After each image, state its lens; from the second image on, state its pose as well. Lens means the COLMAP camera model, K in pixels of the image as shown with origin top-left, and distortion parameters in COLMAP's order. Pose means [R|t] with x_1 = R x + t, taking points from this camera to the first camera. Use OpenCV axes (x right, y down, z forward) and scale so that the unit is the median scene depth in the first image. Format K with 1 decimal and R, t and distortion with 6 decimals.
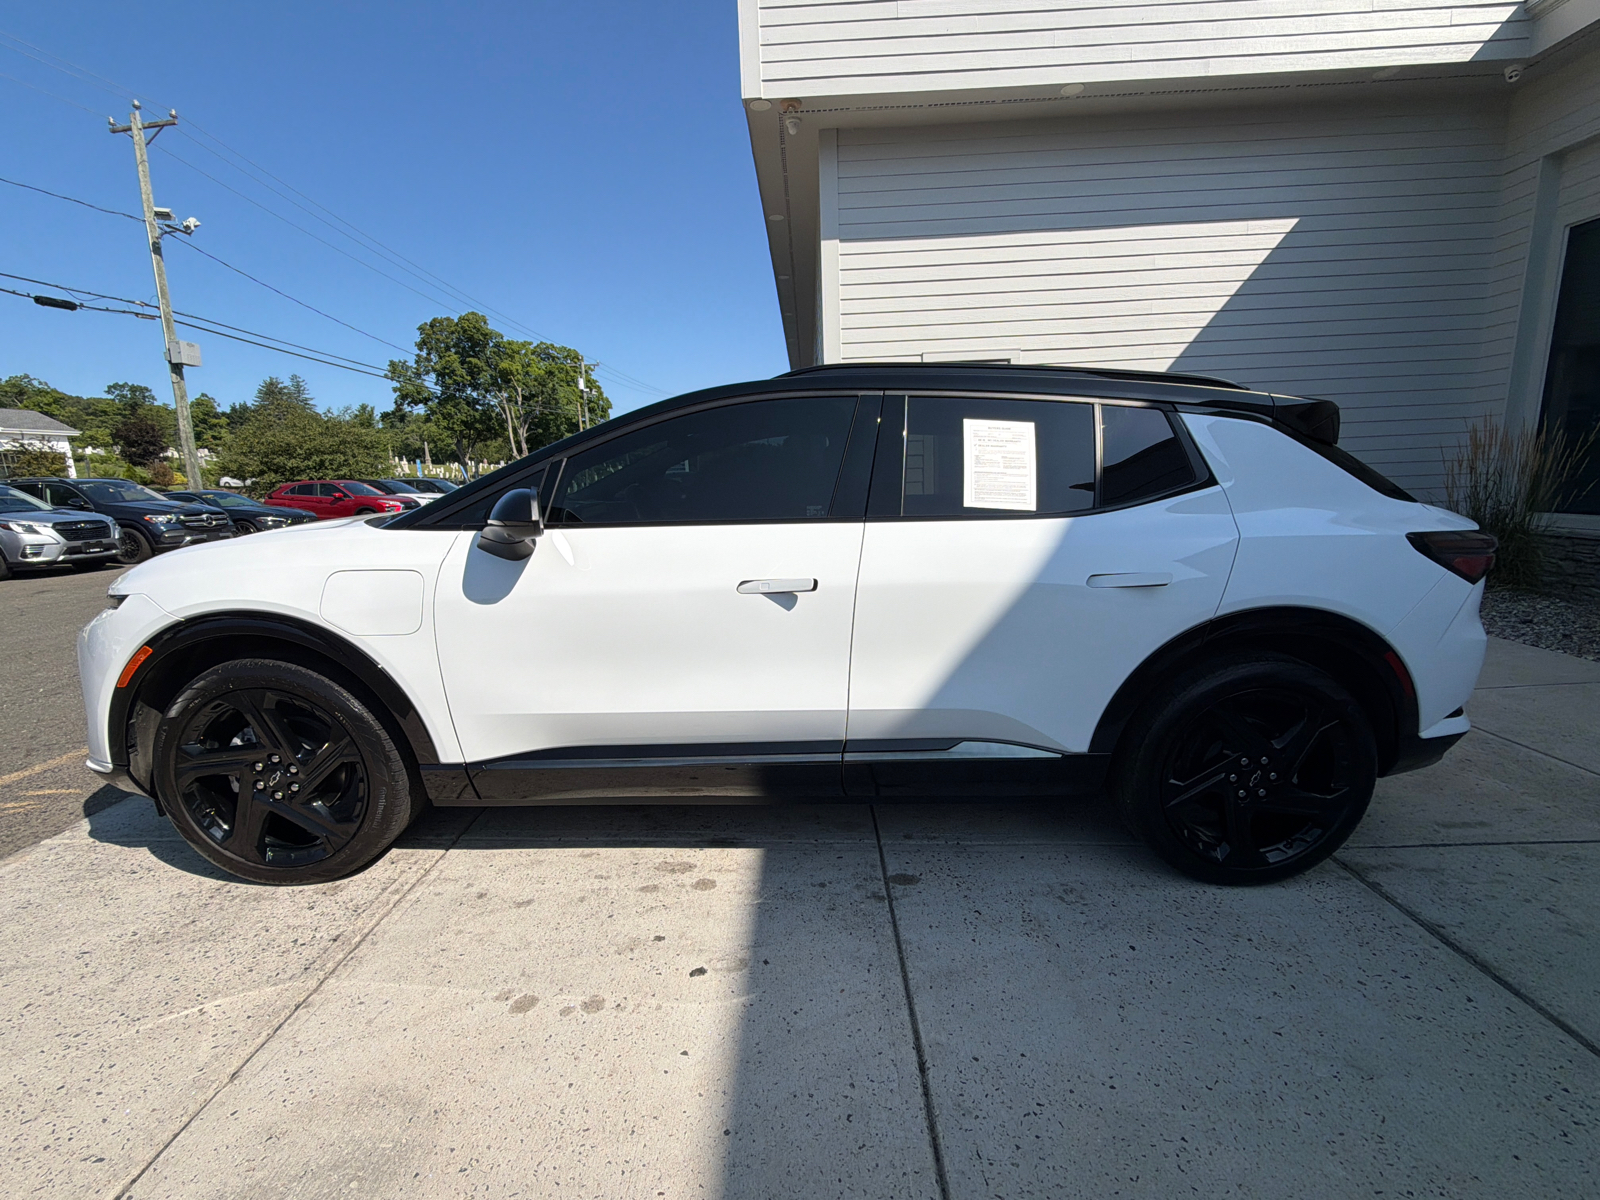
lens RADIAL K [[692.1, 0, 800.1], [0, 692.1, 603.7], [0, 0, 1]] dist [-0.000555, -0.000154]
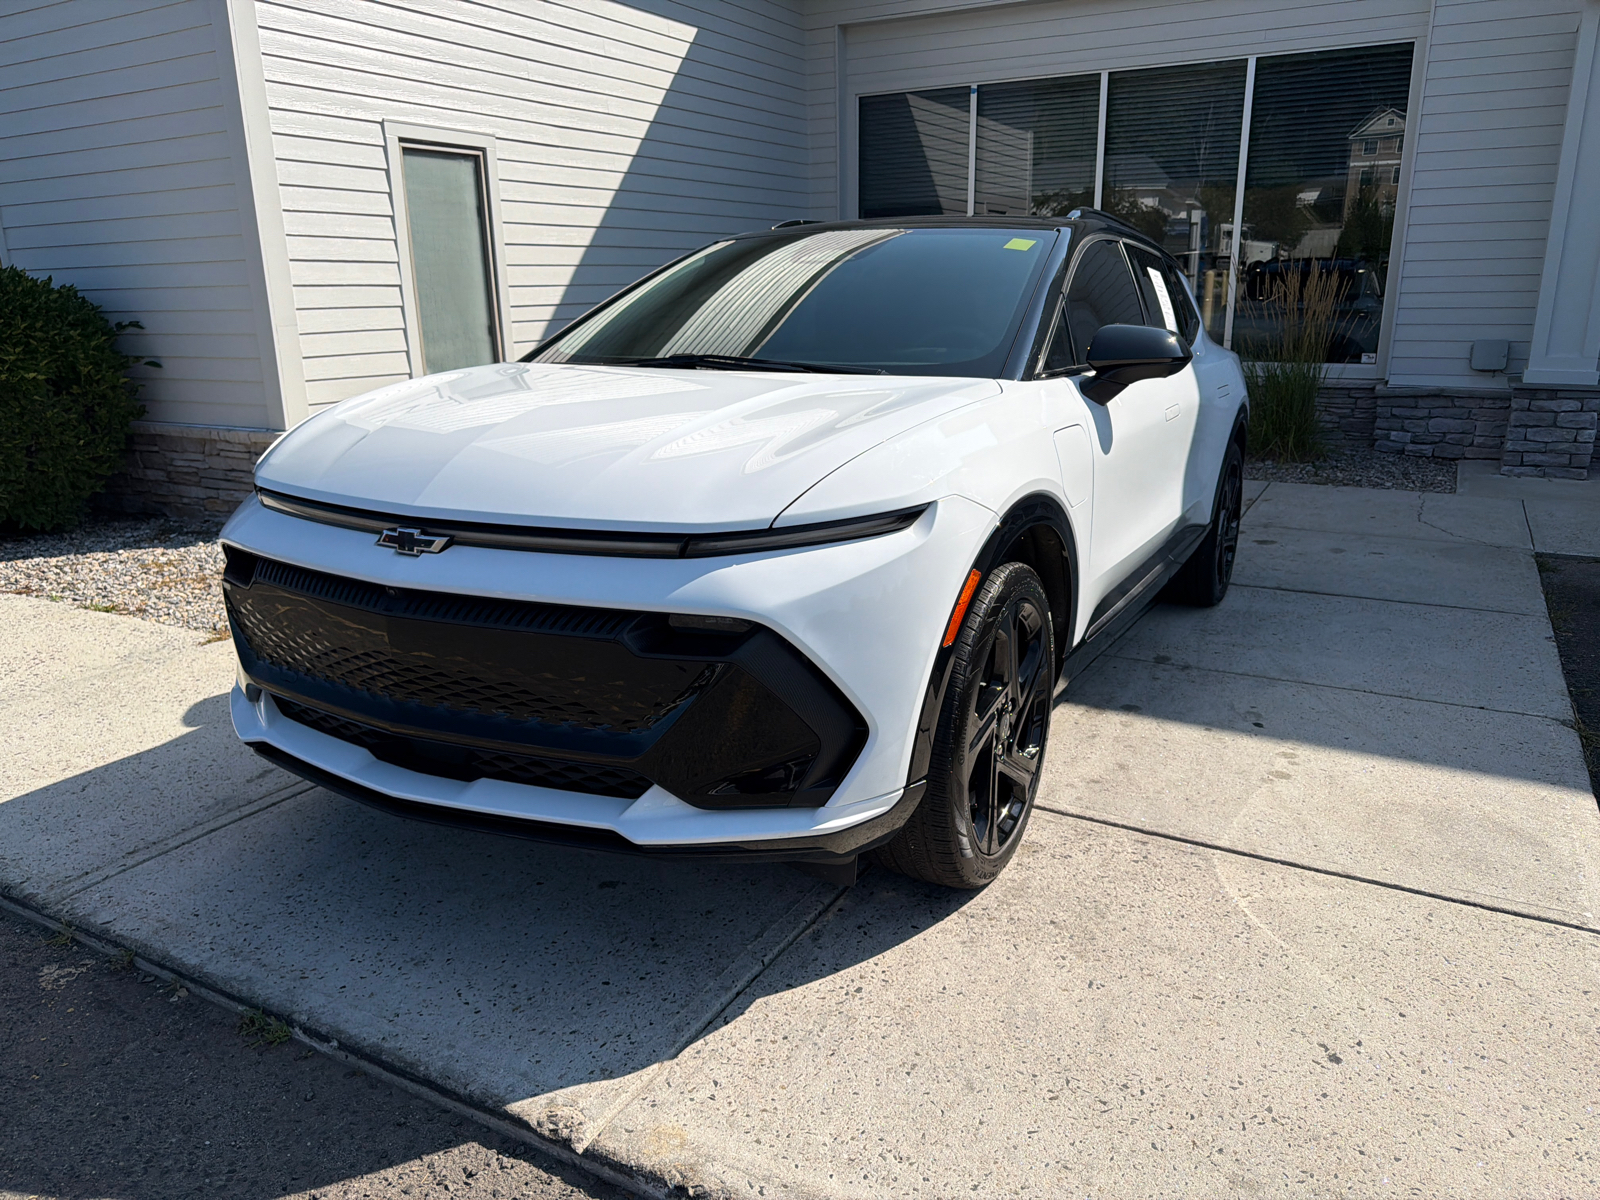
lens RADIAL K [[1137.2, 0, 800.5], [0, 1137.2, 595.3], [0, 0, 1]] dist [0.012946, -0.017951]
pose [[0.479720, -0.204290, 0.853308, -0.225319], [0.158560, 0.976690, 0.144688, -0.011525], [-0.862976, 0.065891, 0.500930, 0.068578]]
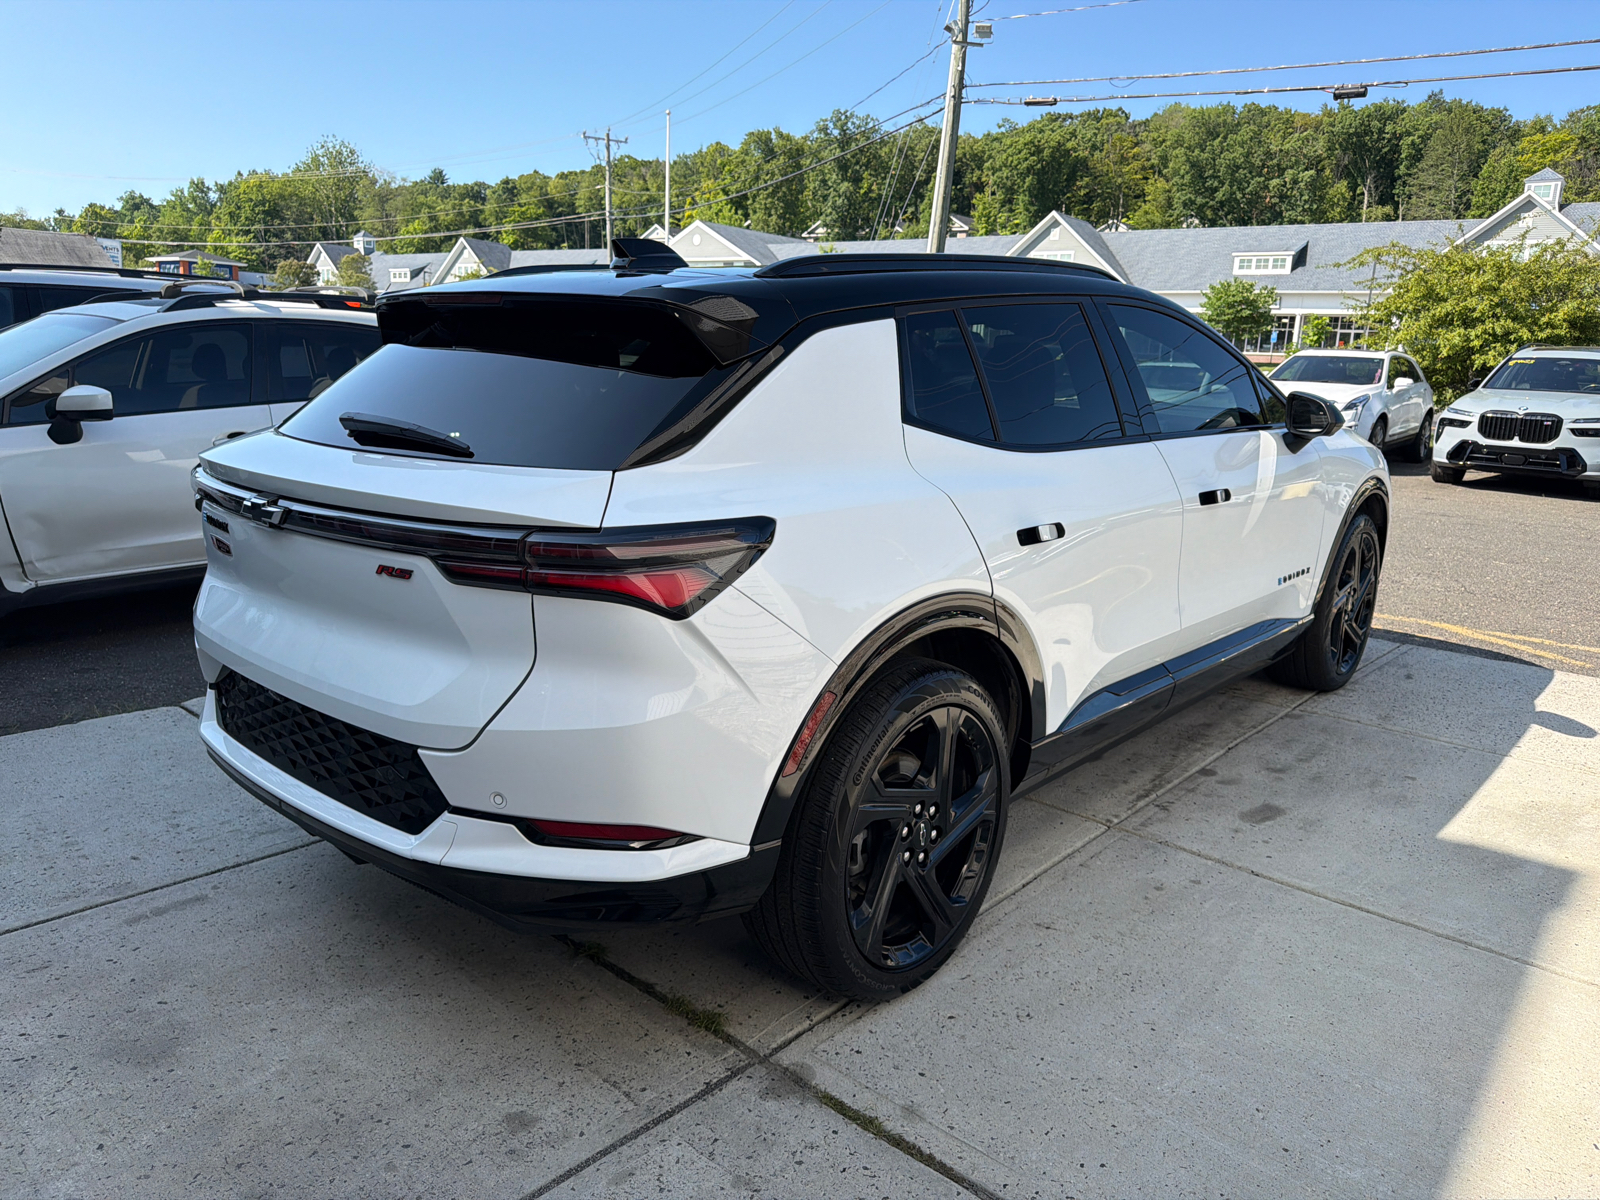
lens RADIAL K [[1137.2, 0, 786.7], [0, 1137.2, 600.0], [0, 0, 1]] dist [0.012946, -0.017951]
pose [[-0.669730, 0.163444, -0.724395, 0.187215], [-0.153169, 0.924099, 0.350114, -0.063324], [0.726637, 0.345437, -0.593862, 0.285335]]
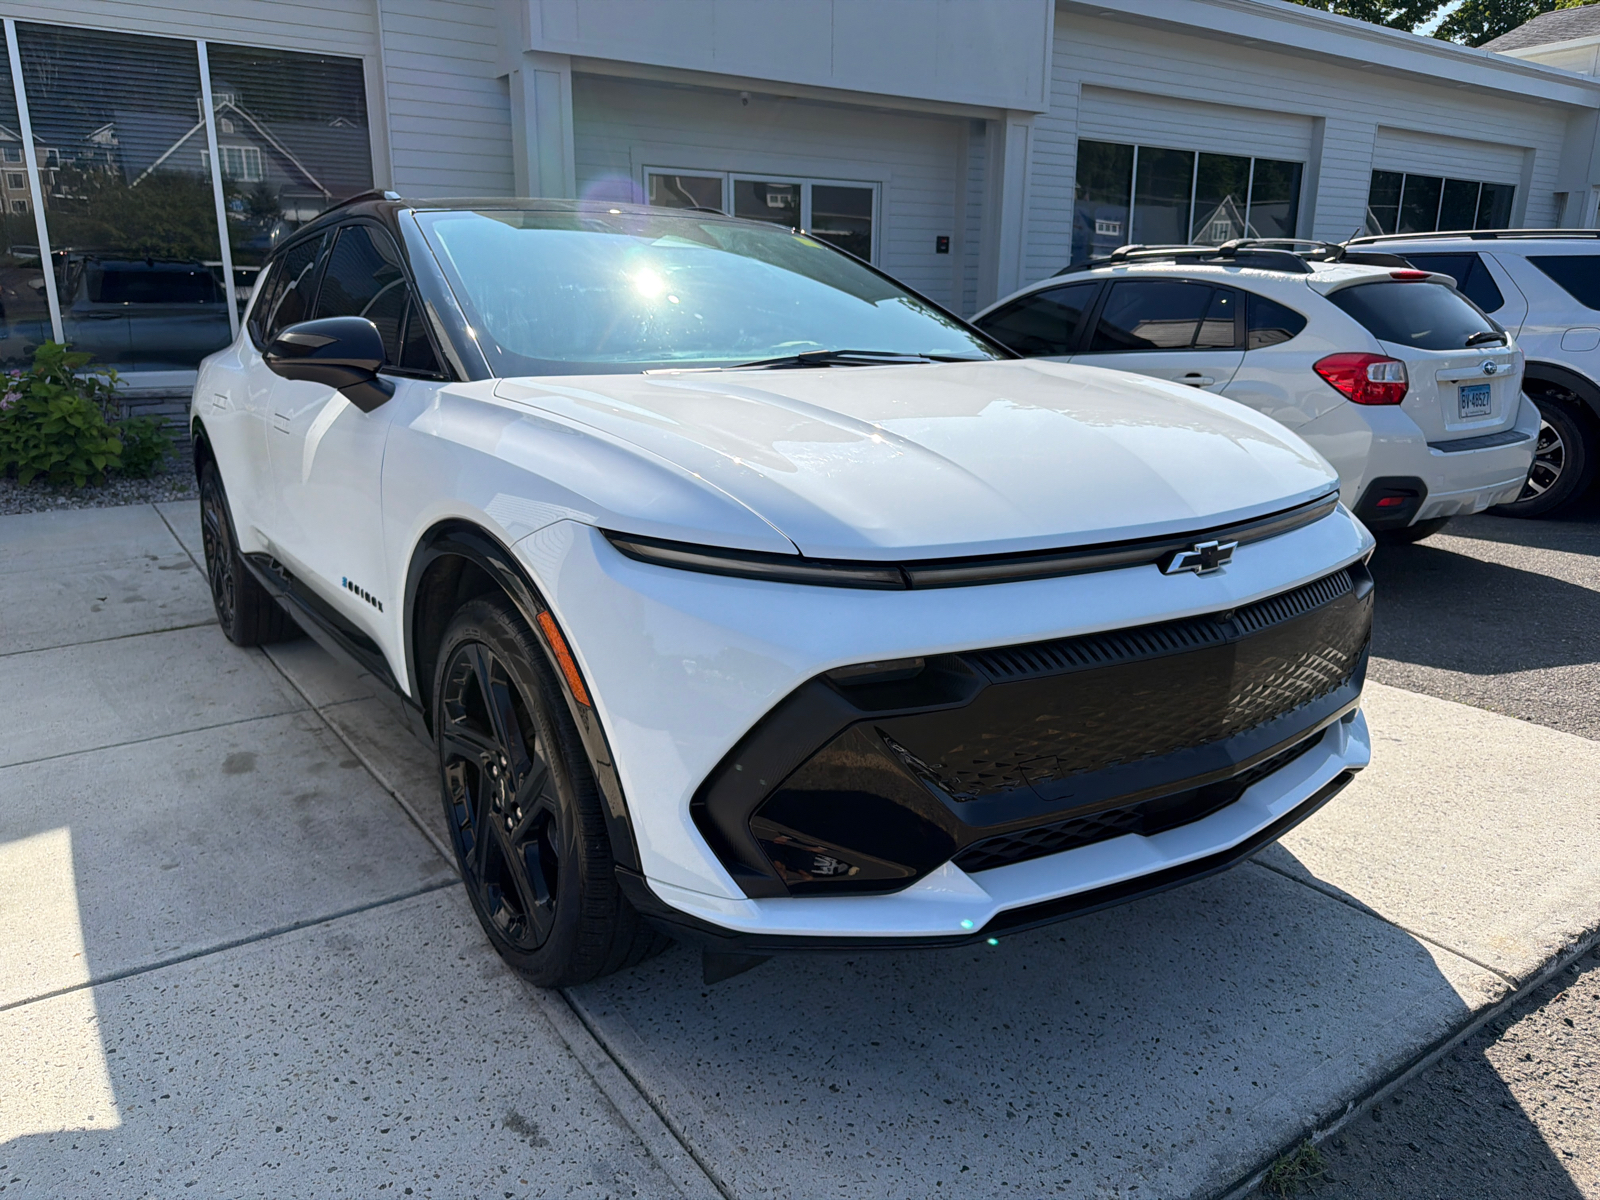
lens RADIAL K [[1137.2, 0, 797.3], [0, 1137.2, 606.2], [0, 0, 1]] dist [0.012946, -0.017951]
pose [[-0.574453, -0.190066, 0.796165, -0.203339], [0.164429, 0.926045, 0.339712, -0.044724], [-0.801852, 0.326061, -0.500717, 0.252459]]
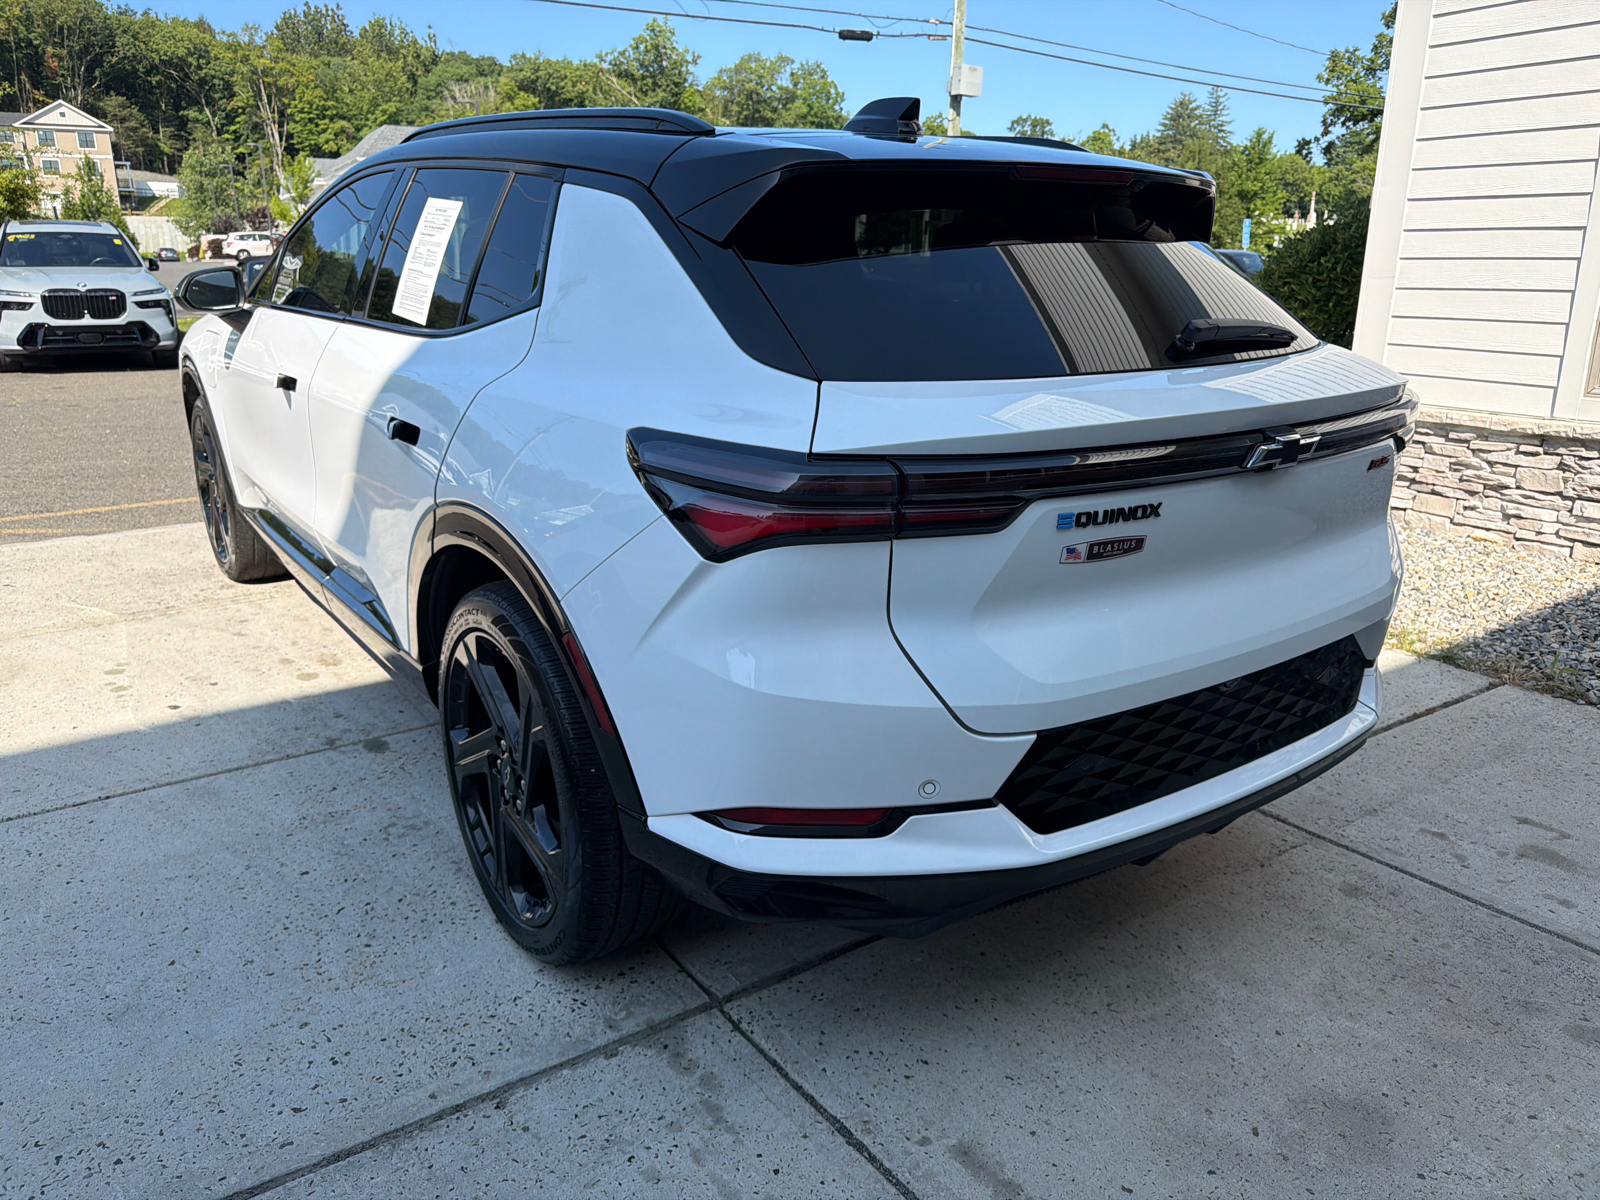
lens RADIAL K [[1137.2, 0, 790.8], [0, 1137.2, 603.6], [0, 0, 1]] dist [0.012946, -0.017951]
pose [[0.578997, 0.263899, -0.771440, 0.188952], [-0.167953, 0.964482, 0.203880, -0.019283], [0.797843, 0.011520, 0.602755, 0.068745]]
